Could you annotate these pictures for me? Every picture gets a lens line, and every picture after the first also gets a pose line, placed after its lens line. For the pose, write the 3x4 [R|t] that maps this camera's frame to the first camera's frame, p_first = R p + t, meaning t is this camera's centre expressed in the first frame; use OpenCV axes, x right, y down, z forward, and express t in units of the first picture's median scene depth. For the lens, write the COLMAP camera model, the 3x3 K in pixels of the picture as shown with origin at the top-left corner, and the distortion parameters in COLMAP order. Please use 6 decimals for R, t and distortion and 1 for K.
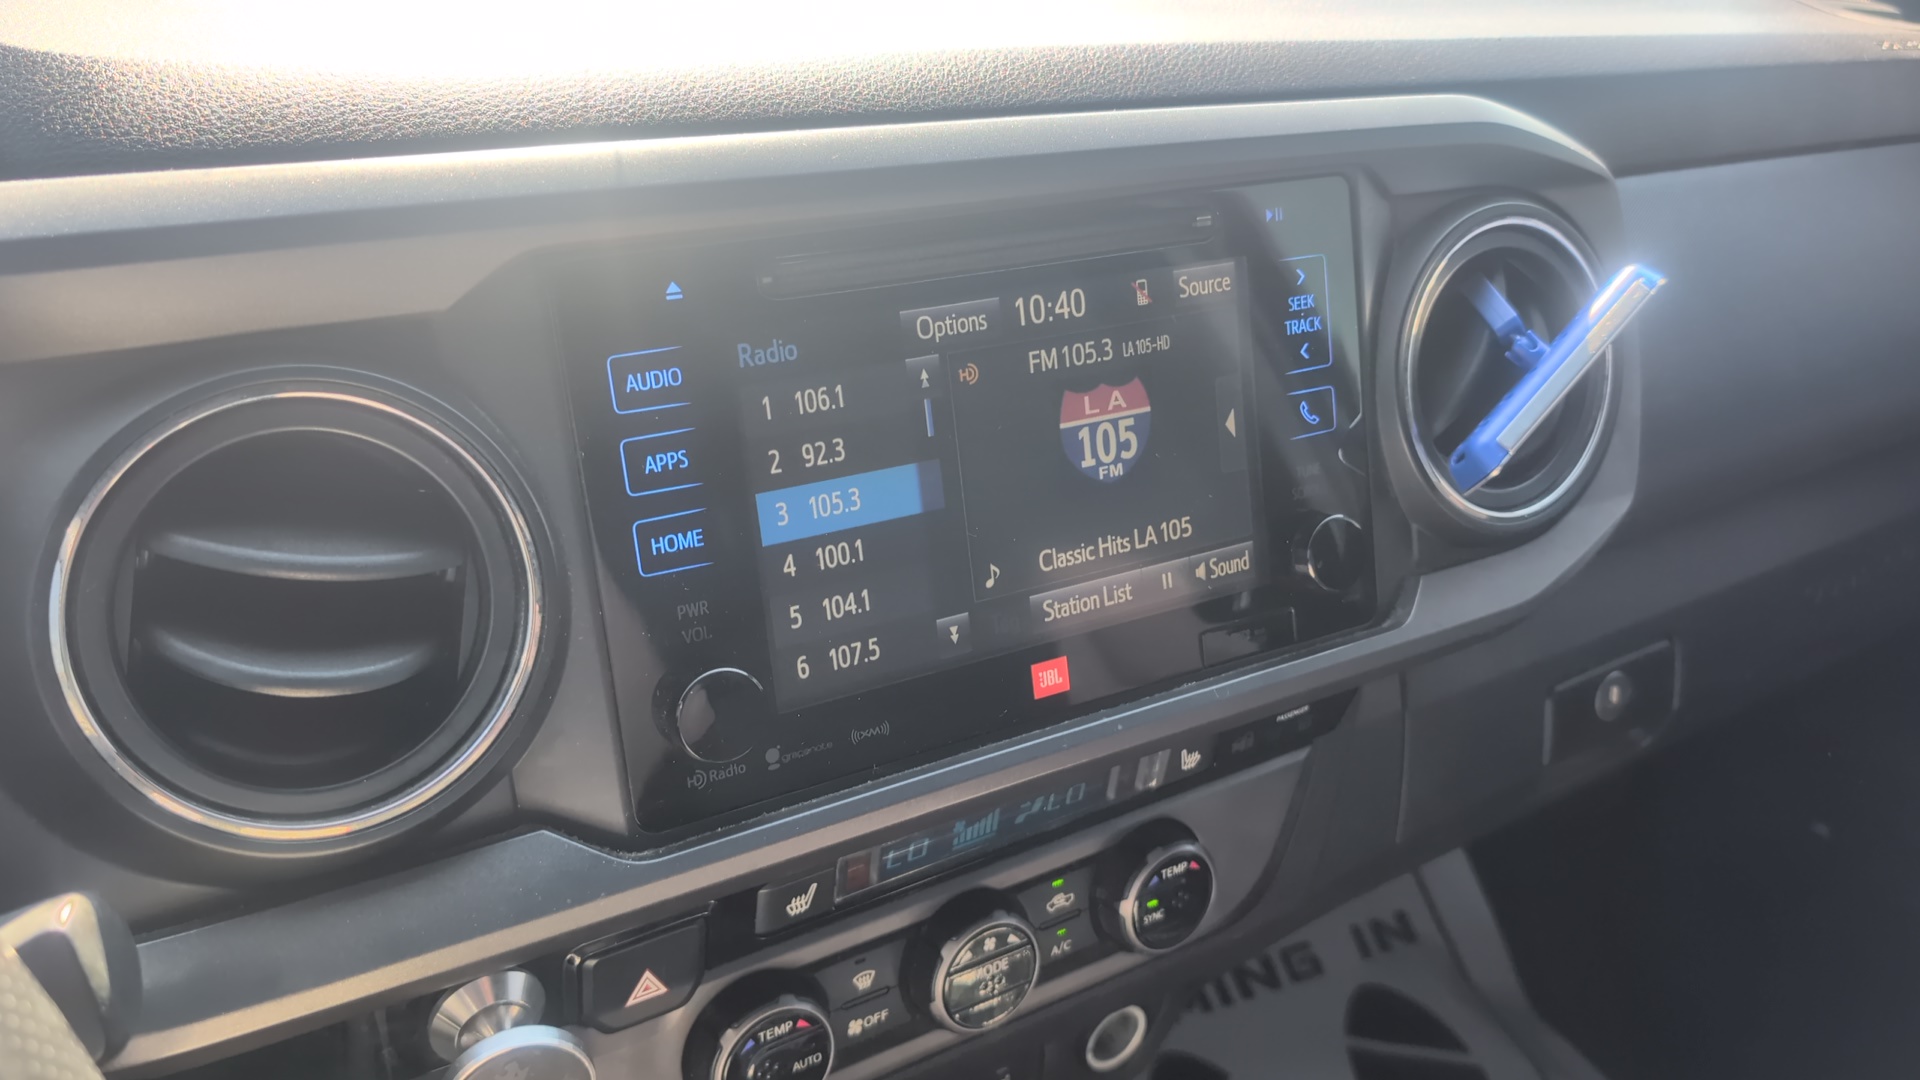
lens RADIAL K [[1591.2, 0, 945.3], [0, 1591.2, 530.2], [0, 0, 1]] dist [0.031813, -0.056349]
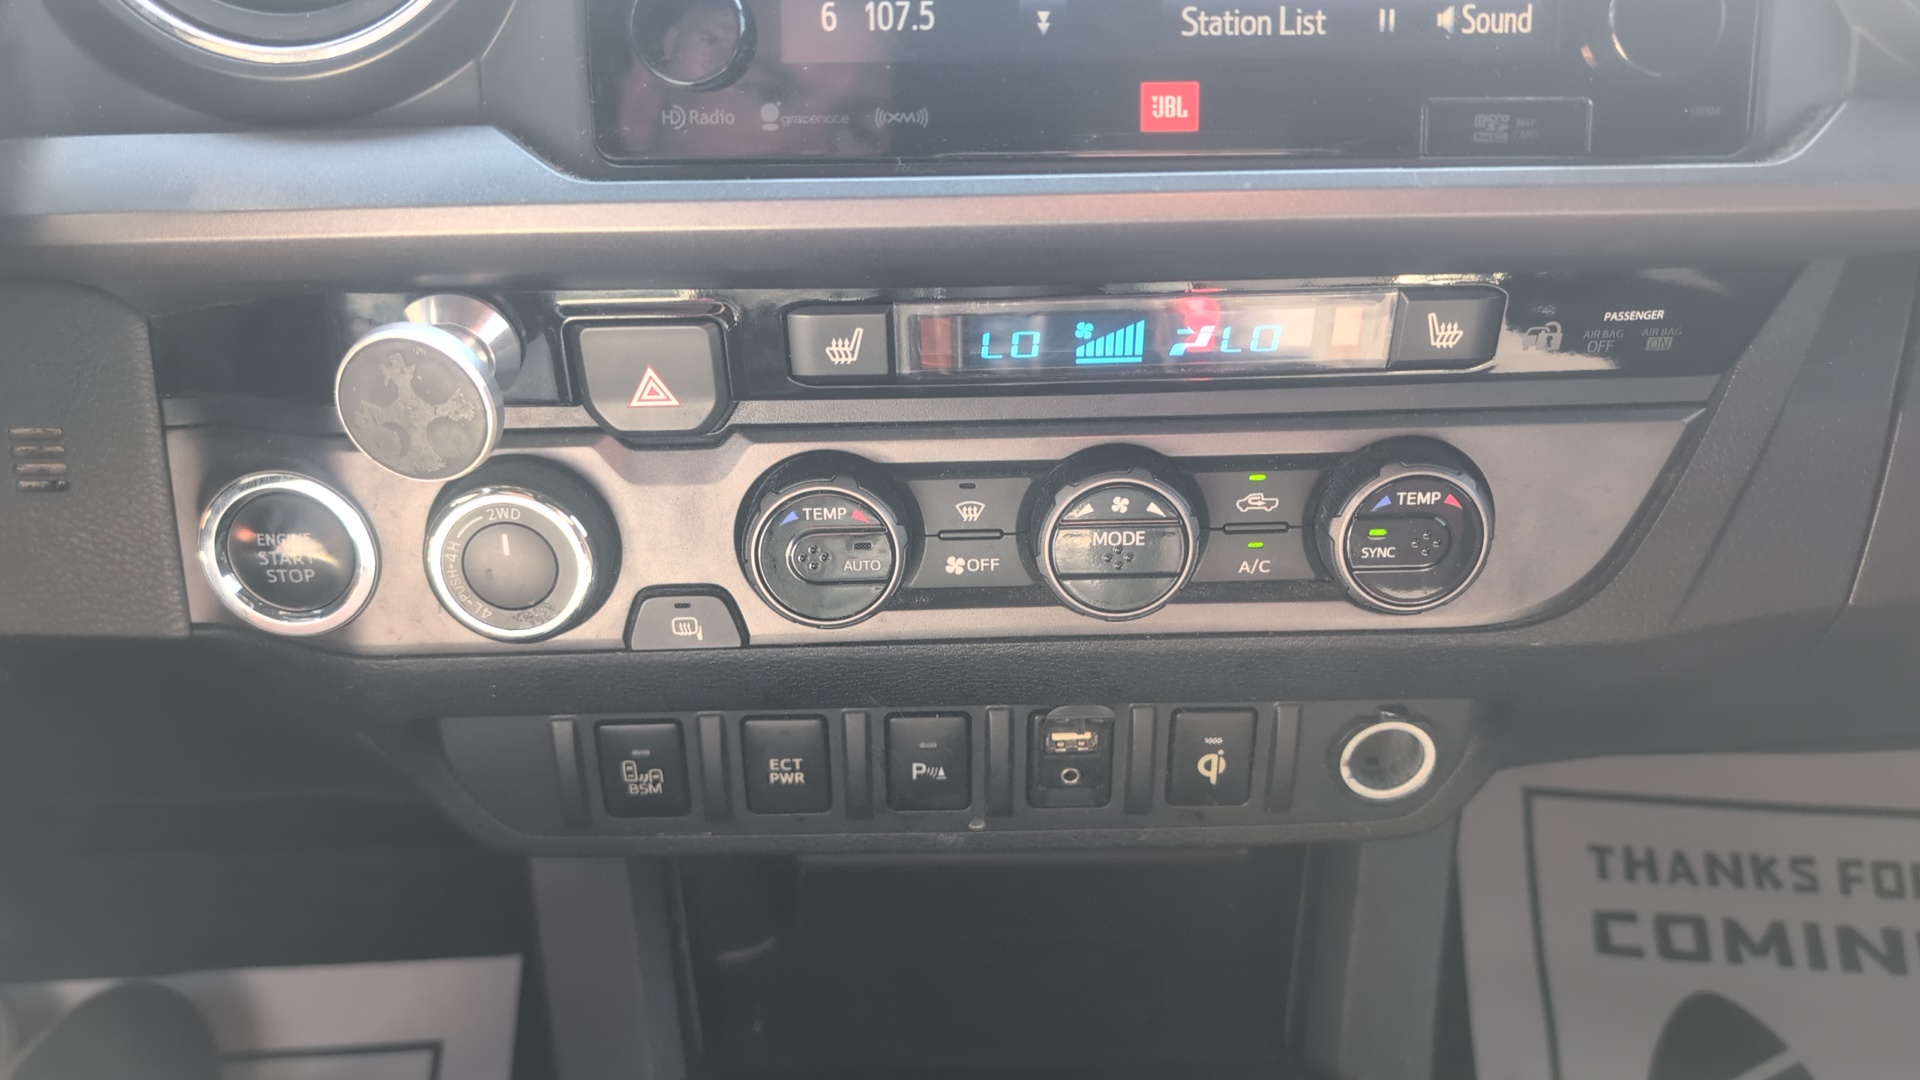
lens RADIAL K [[1591.2, 0, 983.7], [0, 1591.2, 537.5], [0, 0, 1]] dist [0.031813, -0.056349]
pose [[0.859321, 0.203061, -0.469396, 0.377477], [-0.181697, 0.979140, 0.090943, 0.233504], [0.478072, 0.007139, 0.878292, 0.283382]]
